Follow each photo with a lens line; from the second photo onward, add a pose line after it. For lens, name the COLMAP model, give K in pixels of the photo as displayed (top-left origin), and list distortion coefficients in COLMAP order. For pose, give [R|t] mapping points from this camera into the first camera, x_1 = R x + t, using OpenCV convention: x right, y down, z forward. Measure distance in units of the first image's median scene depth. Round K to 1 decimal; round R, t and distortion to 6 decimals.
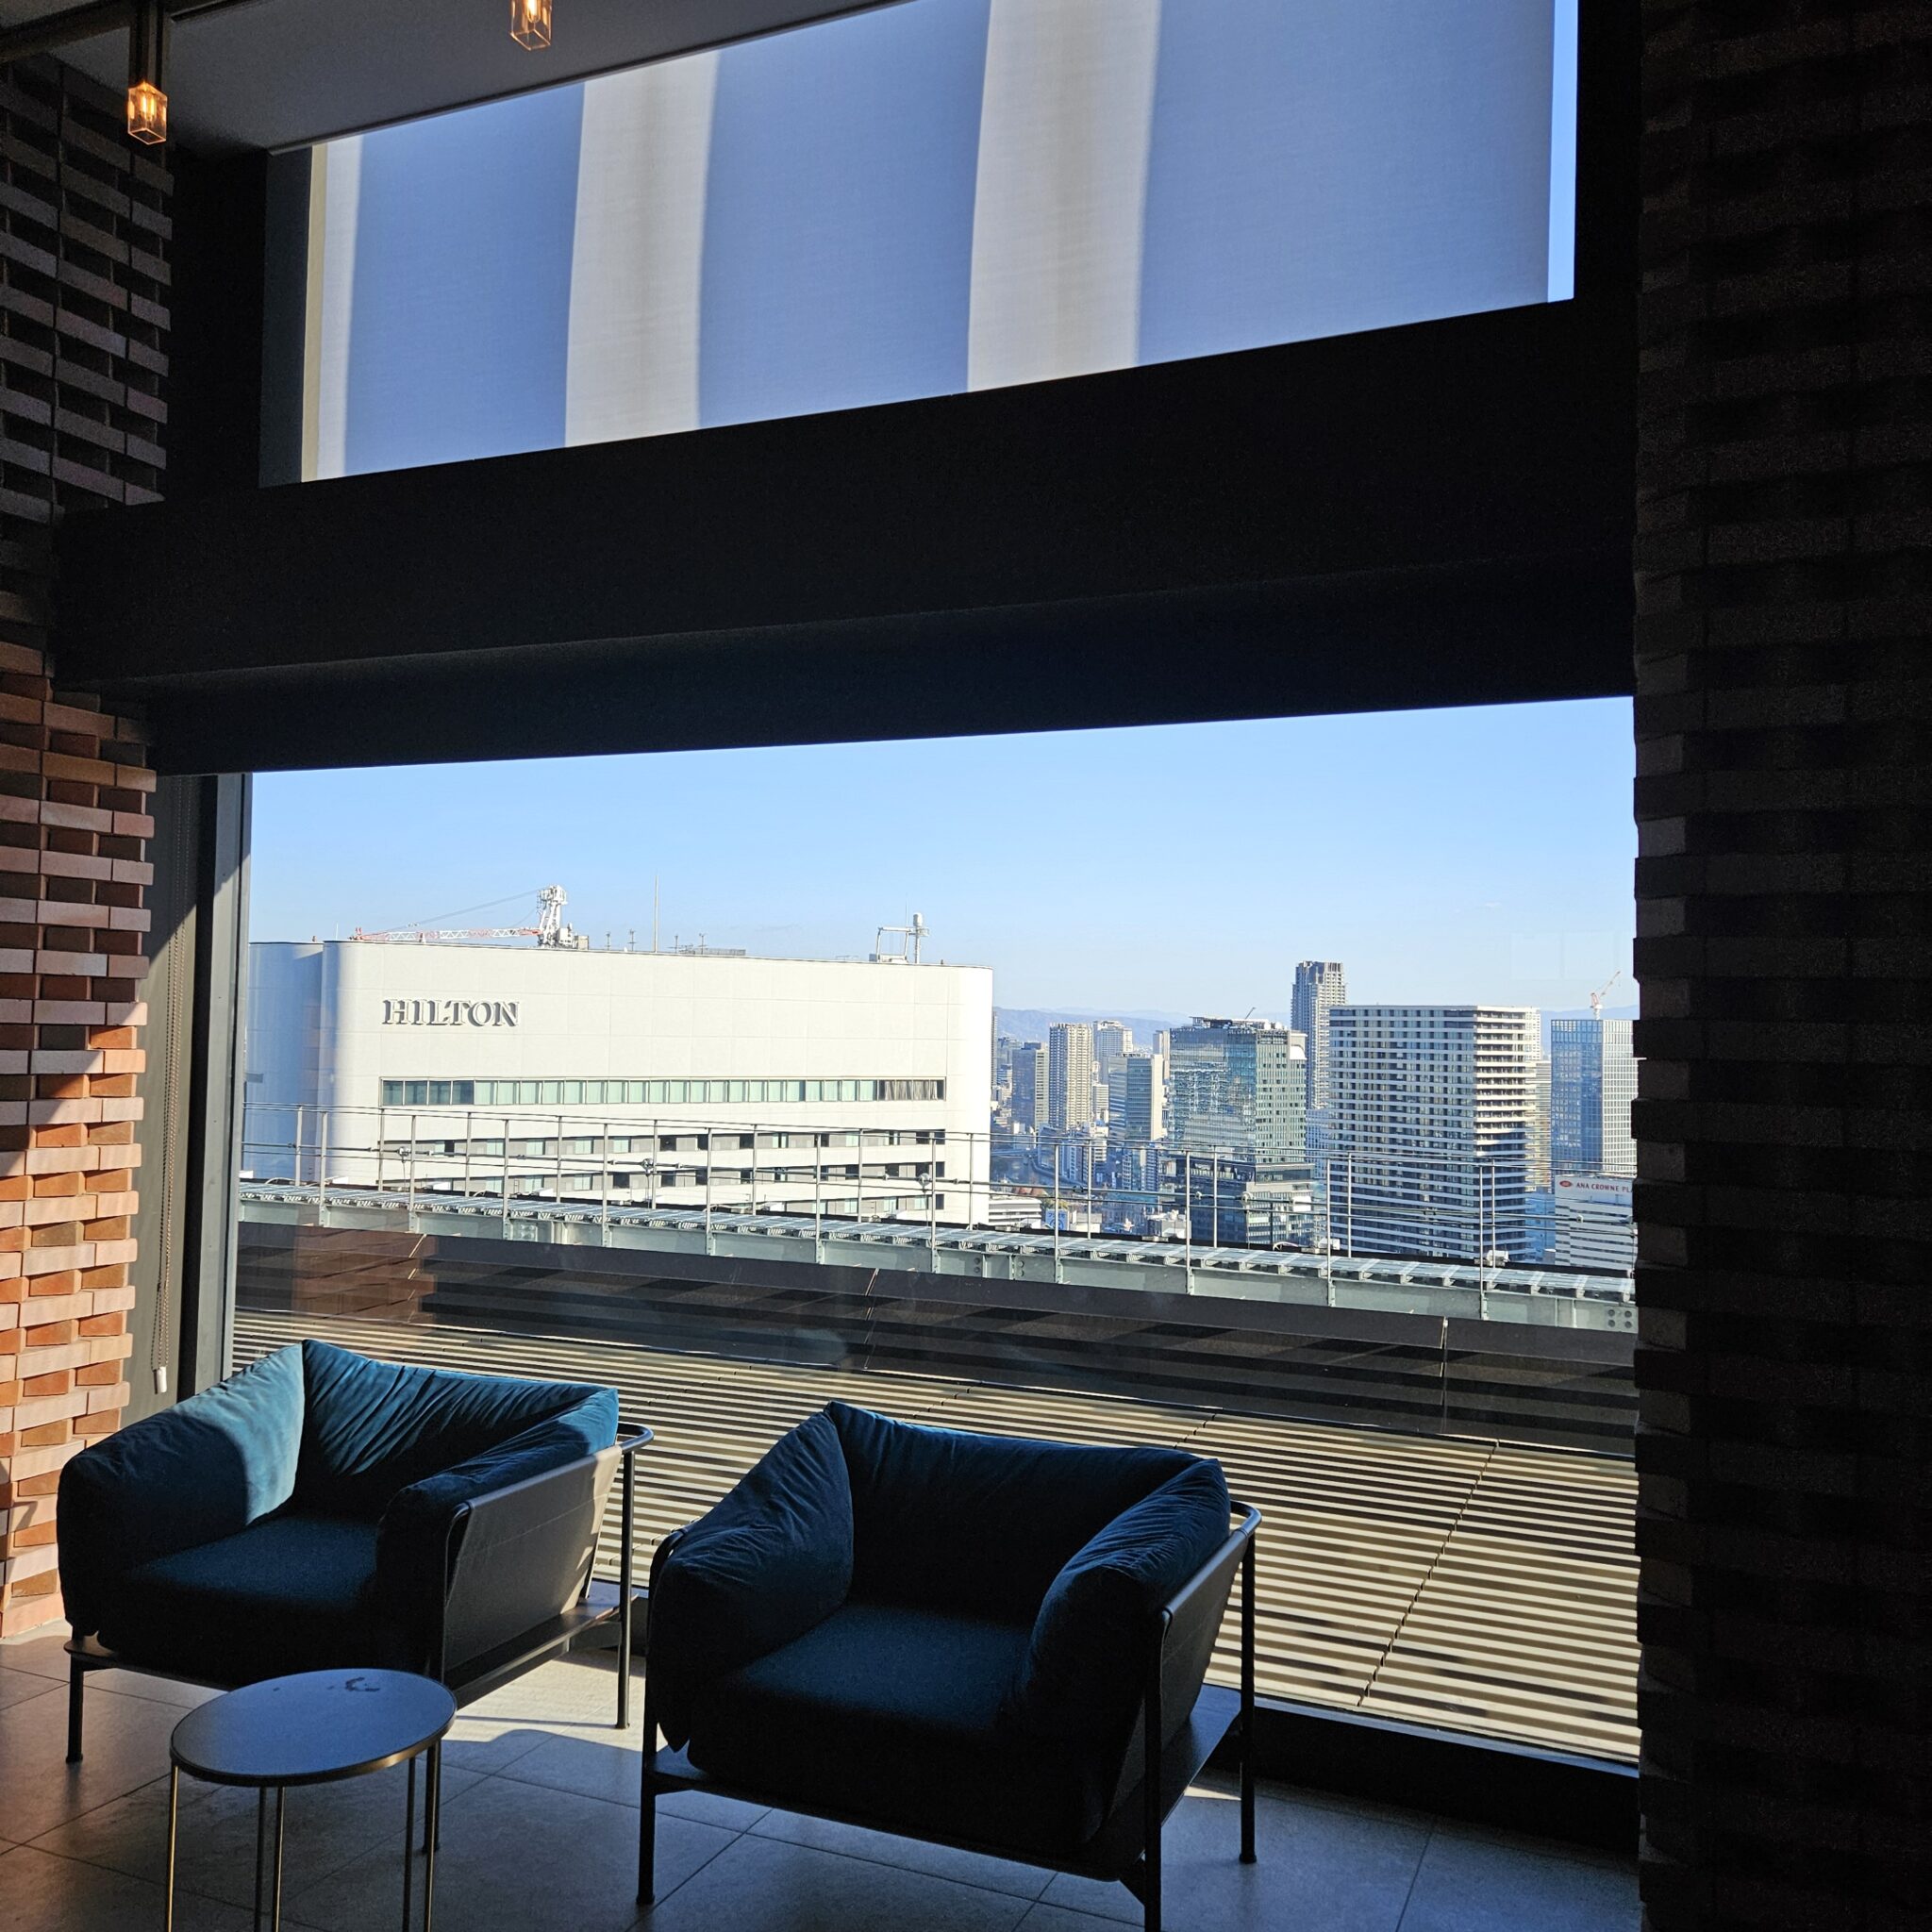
lens RADIAL K [[1724.5, 0, 969.4], [0, 1724.5, 950.3], [0, 0, 1]] dist [0.075360, 0.000908]
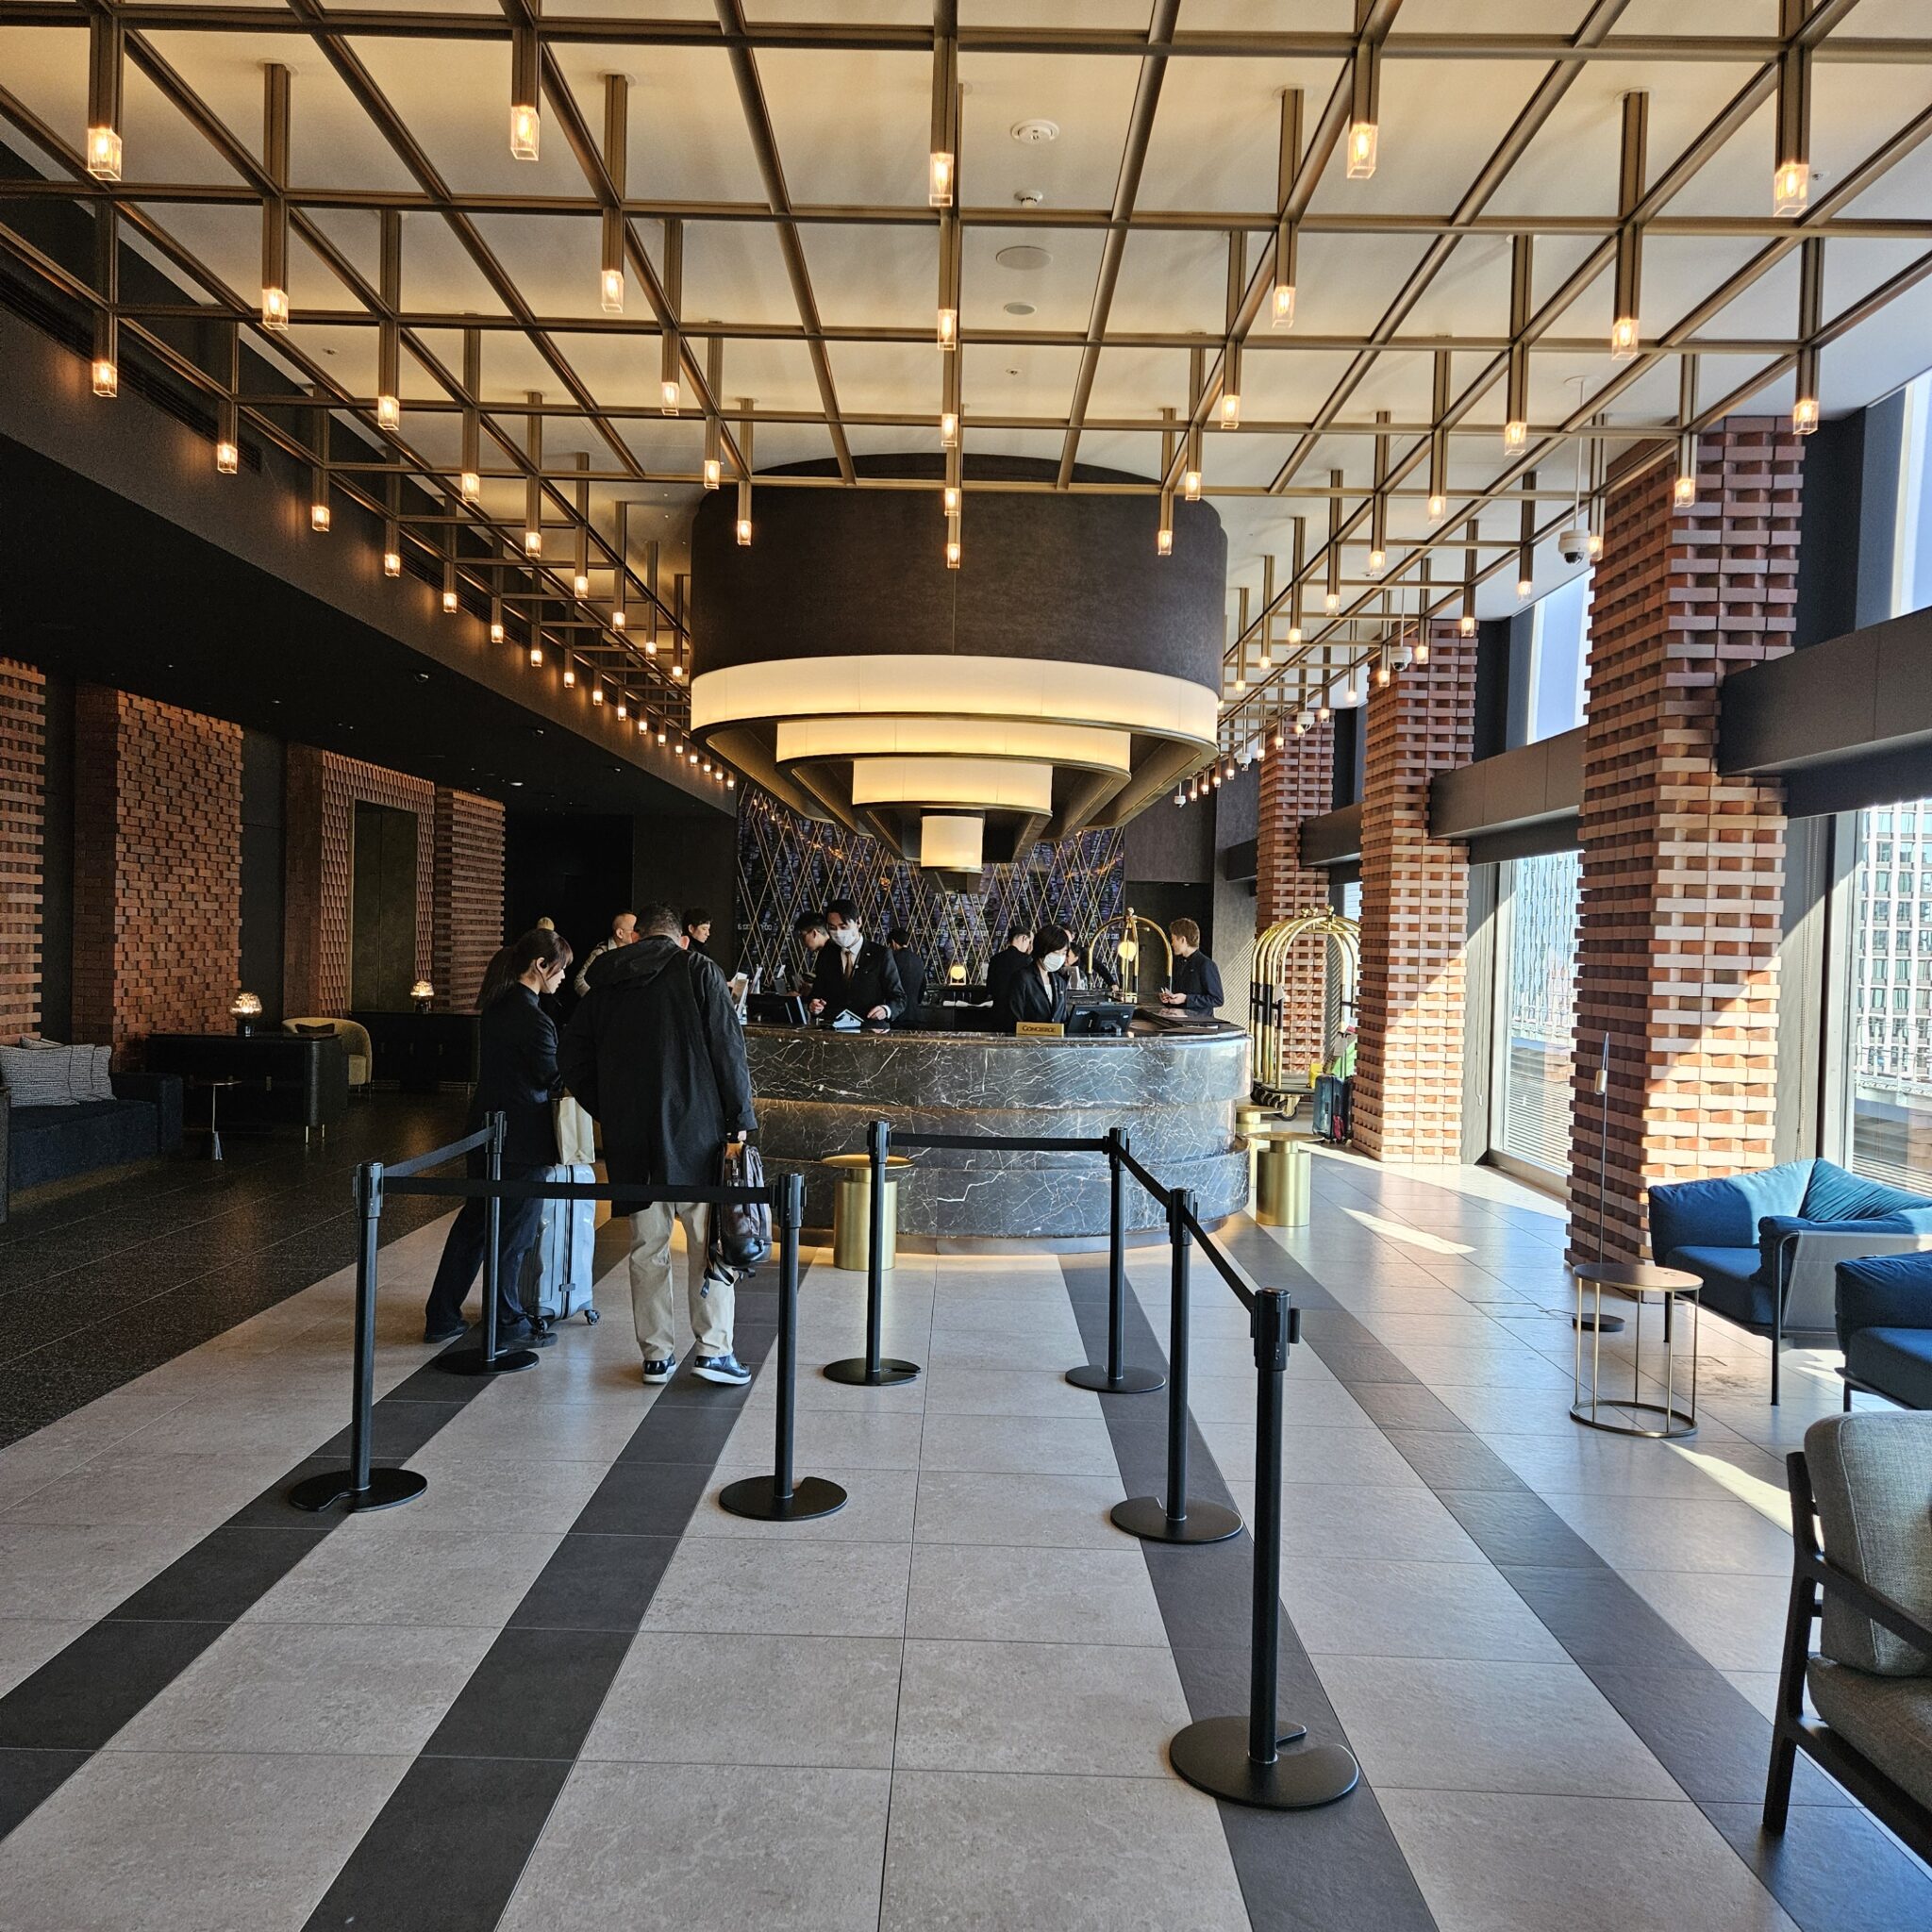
lens RADIAL K [[1724.5, 0, 969.3], [0, 1724.5, 966.2], [0, 0, 1]] dist [0.075360, 0.000908]
pose [[0.360608, 0.000113, -0.932718, 0.812340], [0.020314, 0.999762, 0.007975, 0.009884], [0.932496, -0.021823, 0.360520, -0.319102]]
